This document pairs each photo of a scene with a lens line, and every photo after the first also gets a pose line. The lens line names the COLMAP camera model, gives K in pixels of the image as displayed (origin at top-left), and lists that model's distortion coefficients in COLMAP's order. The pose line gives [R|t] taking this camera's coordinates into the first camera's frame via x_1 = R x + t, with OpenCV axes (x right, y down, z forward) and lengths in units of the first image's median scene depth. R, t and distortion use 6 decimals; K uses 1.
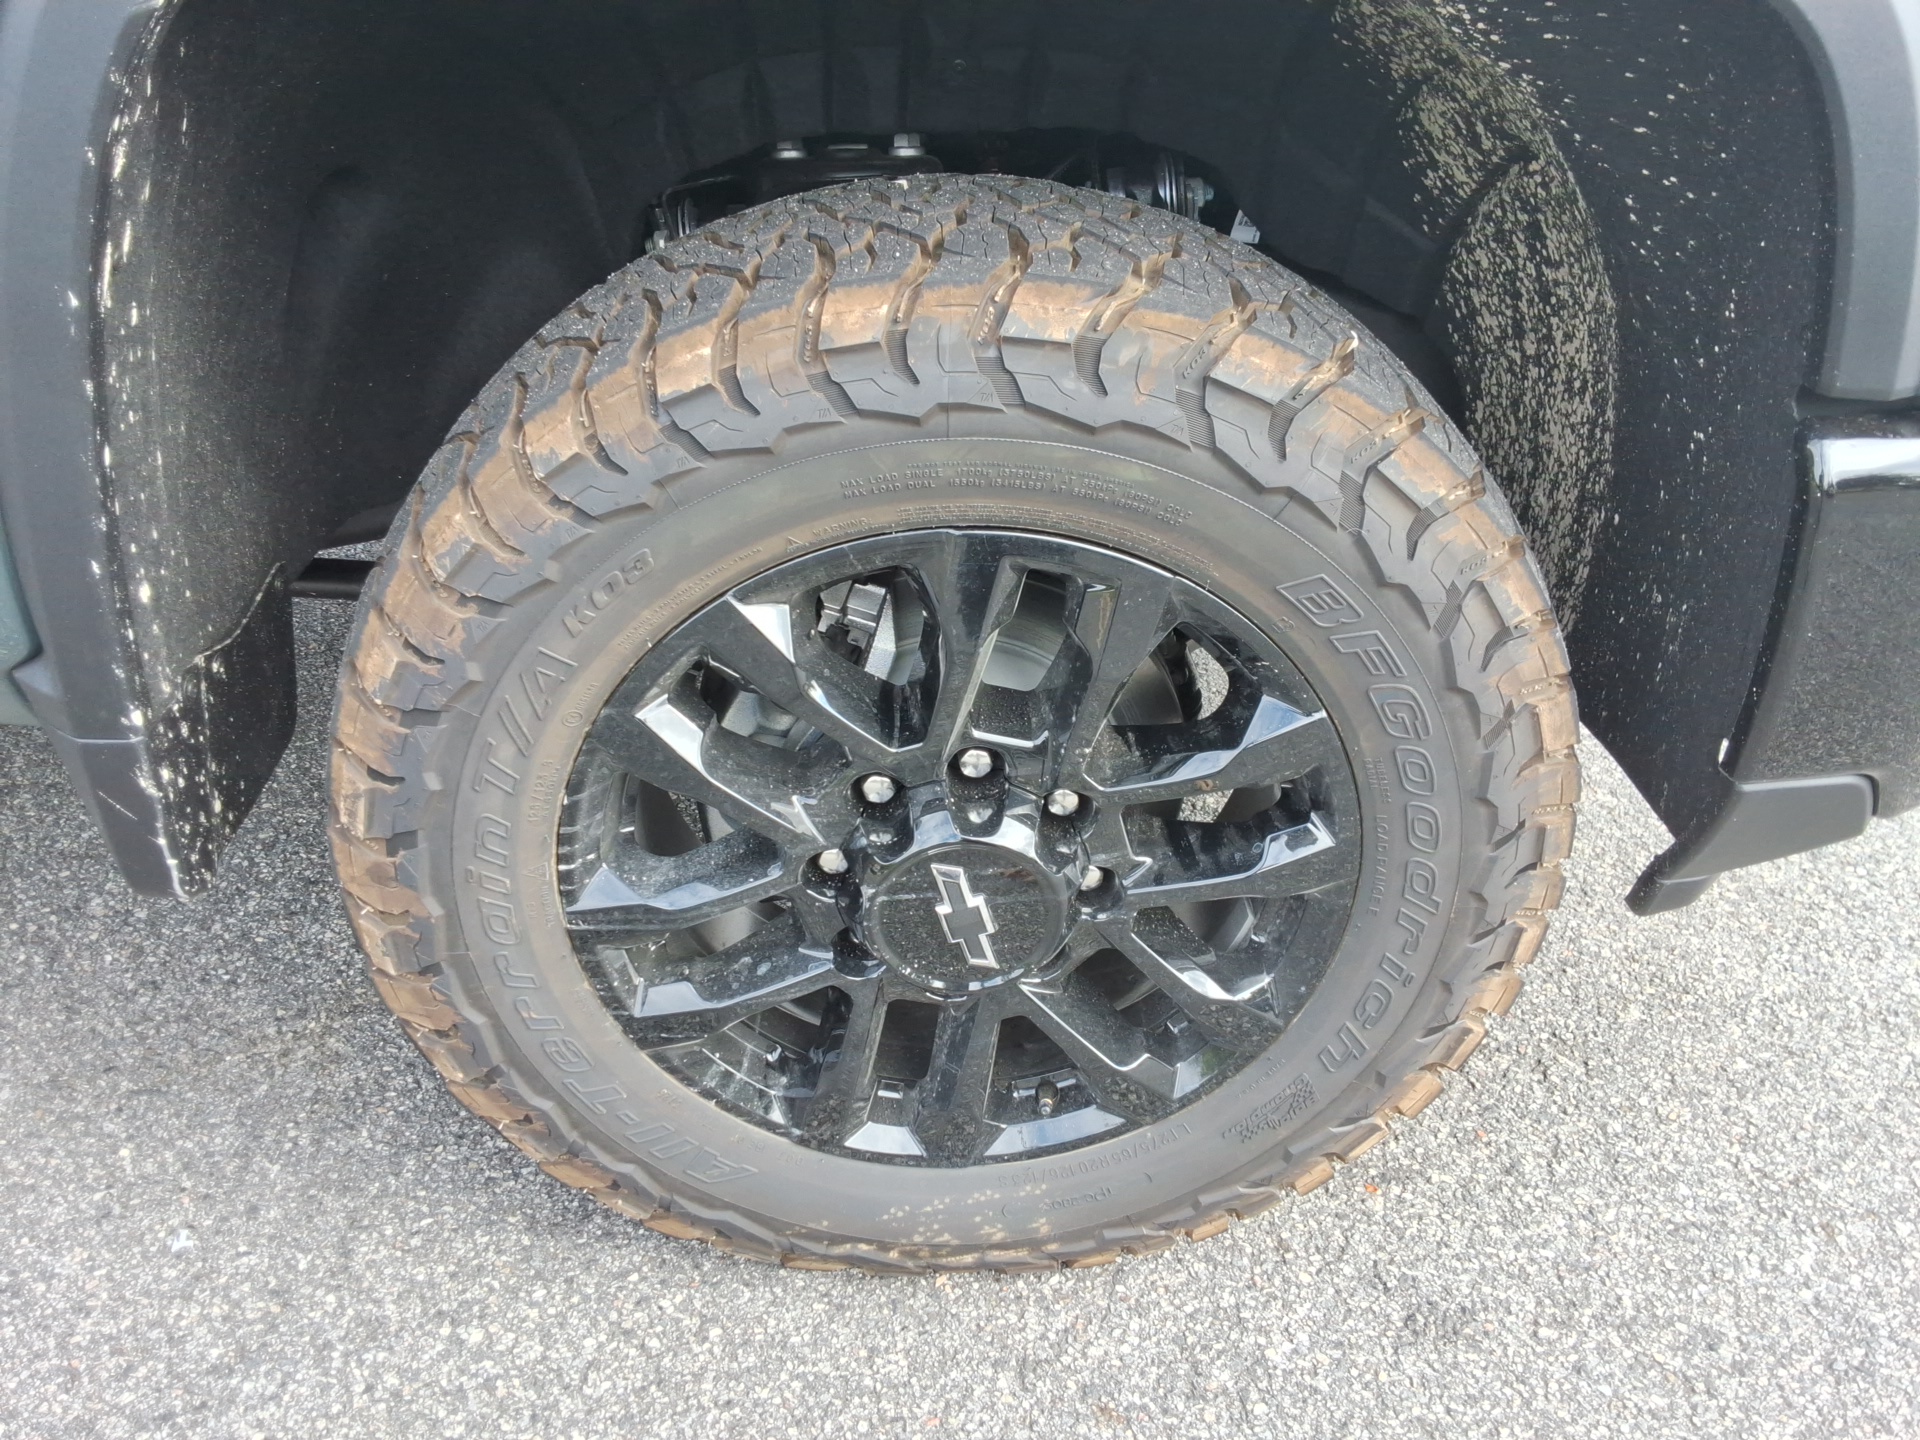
lens RADIAL K [[1548.5, 0, 967.7], [0, 1548.5, 720.5], [0, 0, 1]] dist [0.131294, -0.228498]
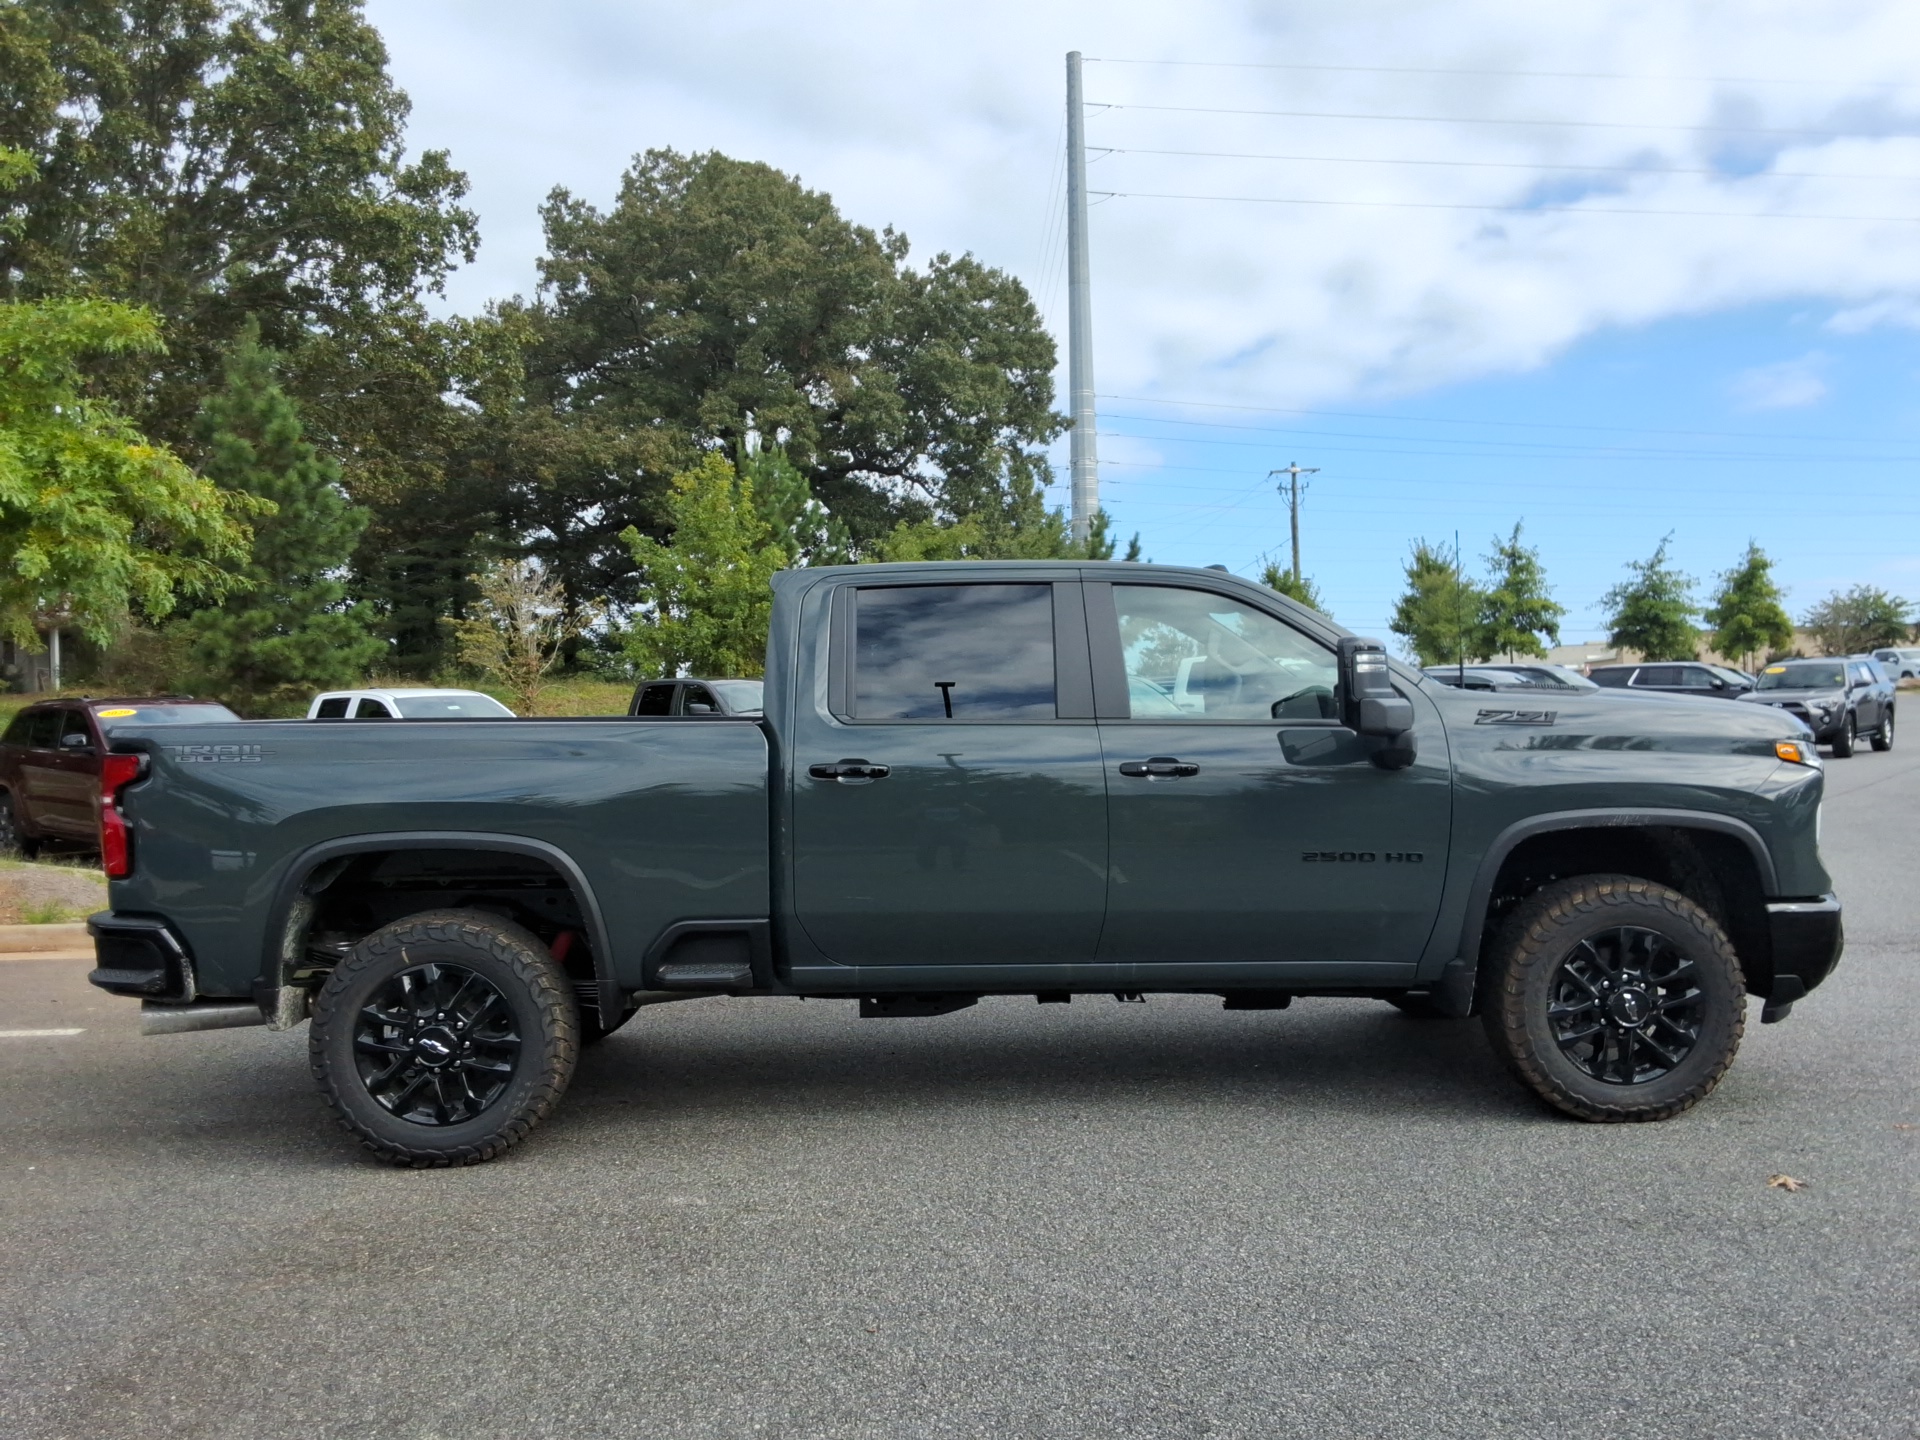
lens RADIAL K [[1548.5, 0, 967.7], [0, 1548.5, 720.5], [0, 0, 1]] dist [0.131294, -0.228498]
pose [[0.998720, -0.049746, 0.009187, -2.434743], [0.047154, 0.849691, -0.525168, 2.167864], [0.018319, 0.524929, 0.850949, -4.391204]]
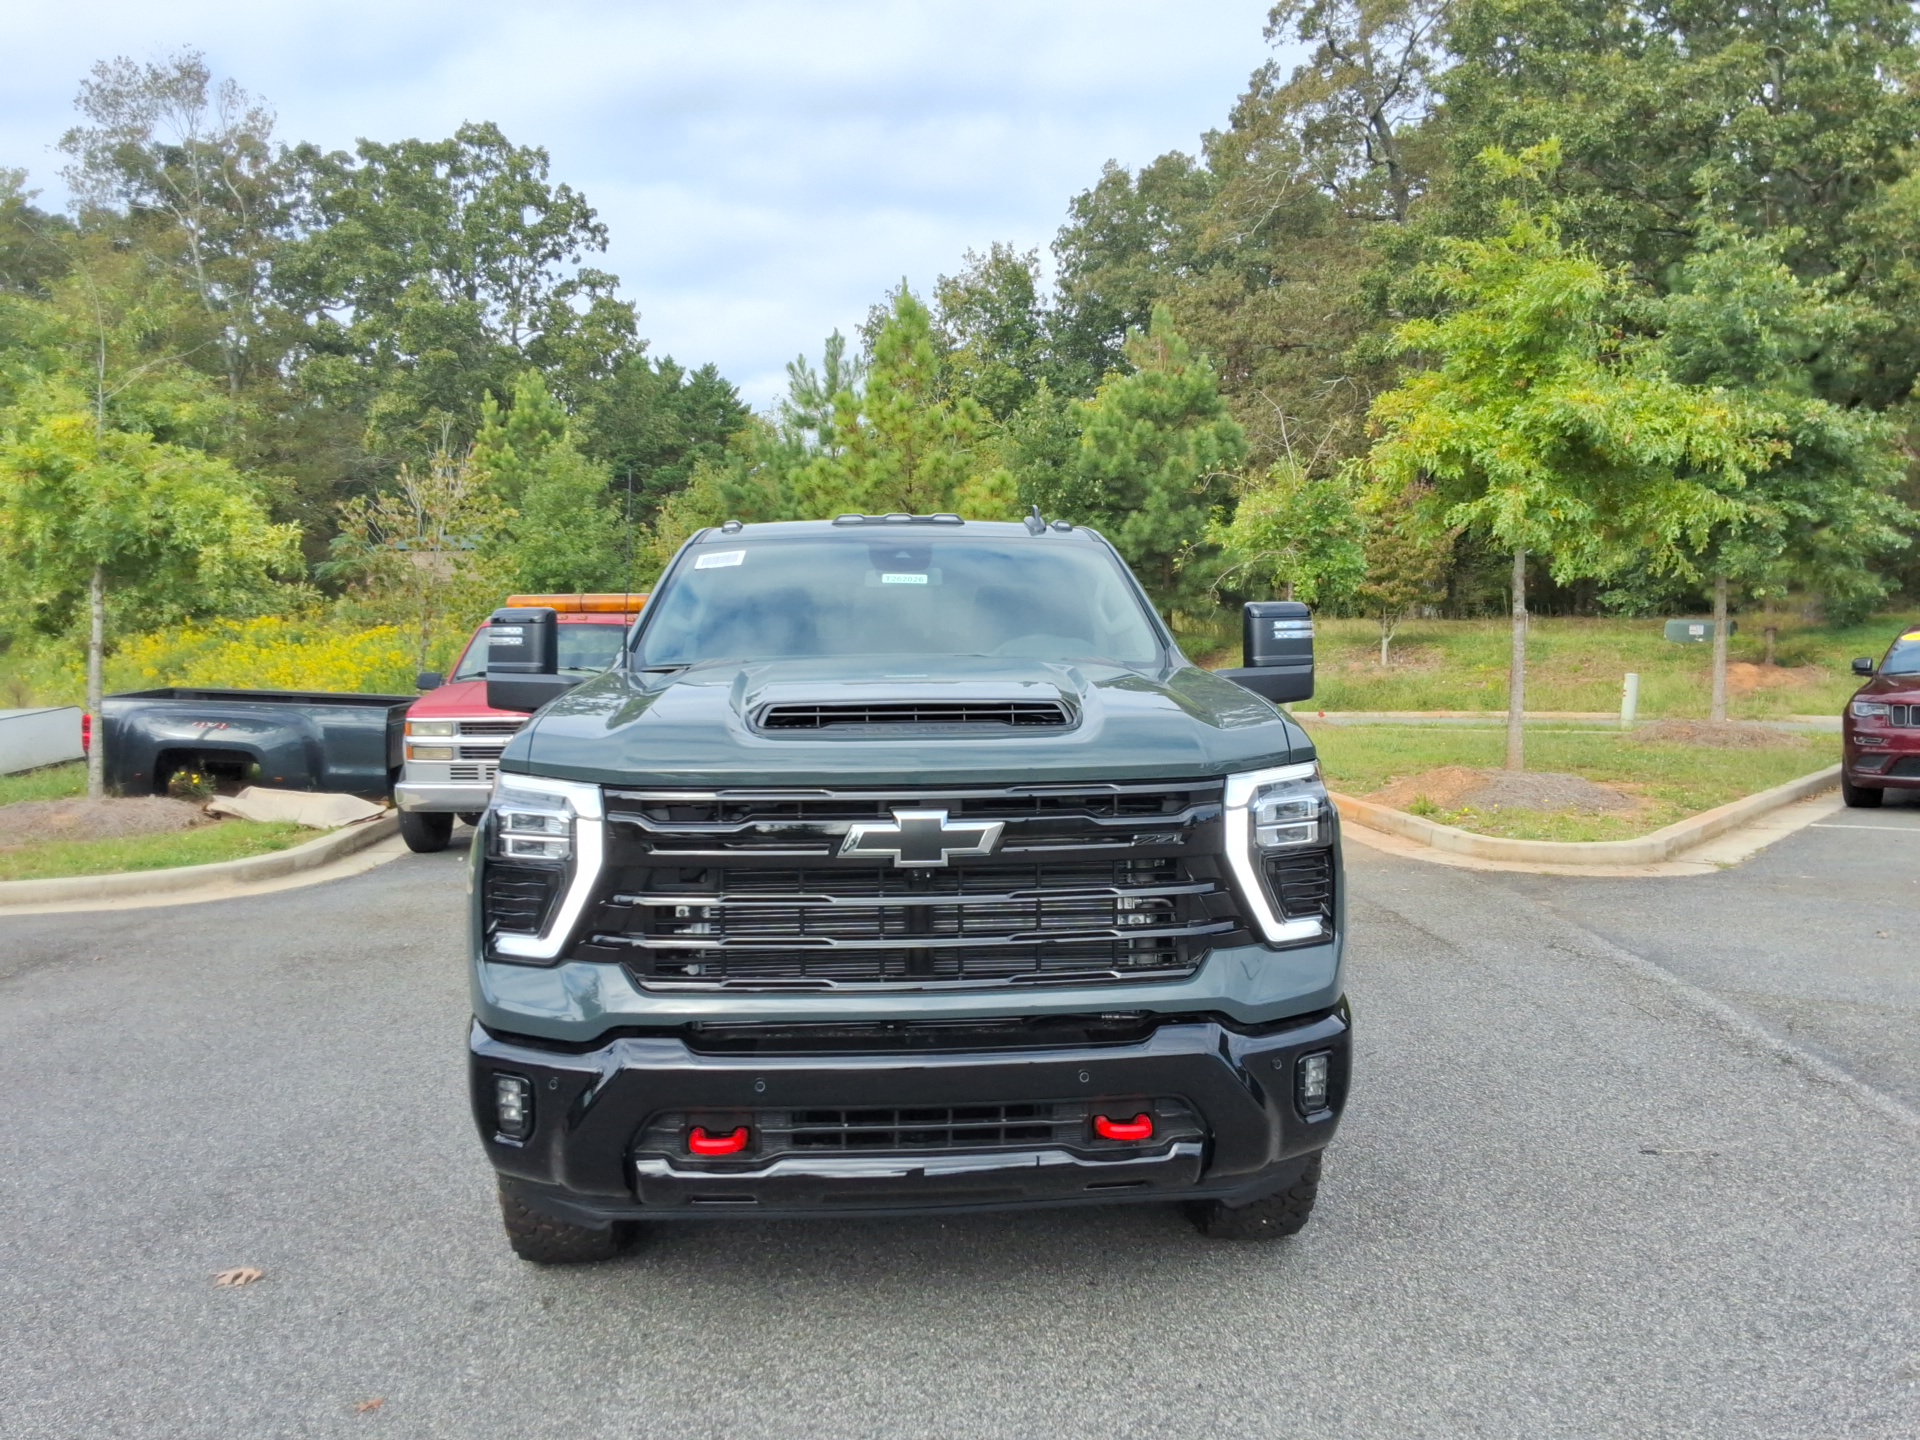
lens RADIAL K [[1548.5, 0, 967.7], [0, 1548.5, 720.5], [0, 0, 1]] dist [0.131294, -0.228498]
pose [[0.018026, 0.018627, -0.999664, 4.416650], [-0.528720, 0.848773, 0.006282, -1.442842], [0.848605, 0.528429, 0.025149, 1.554671]]
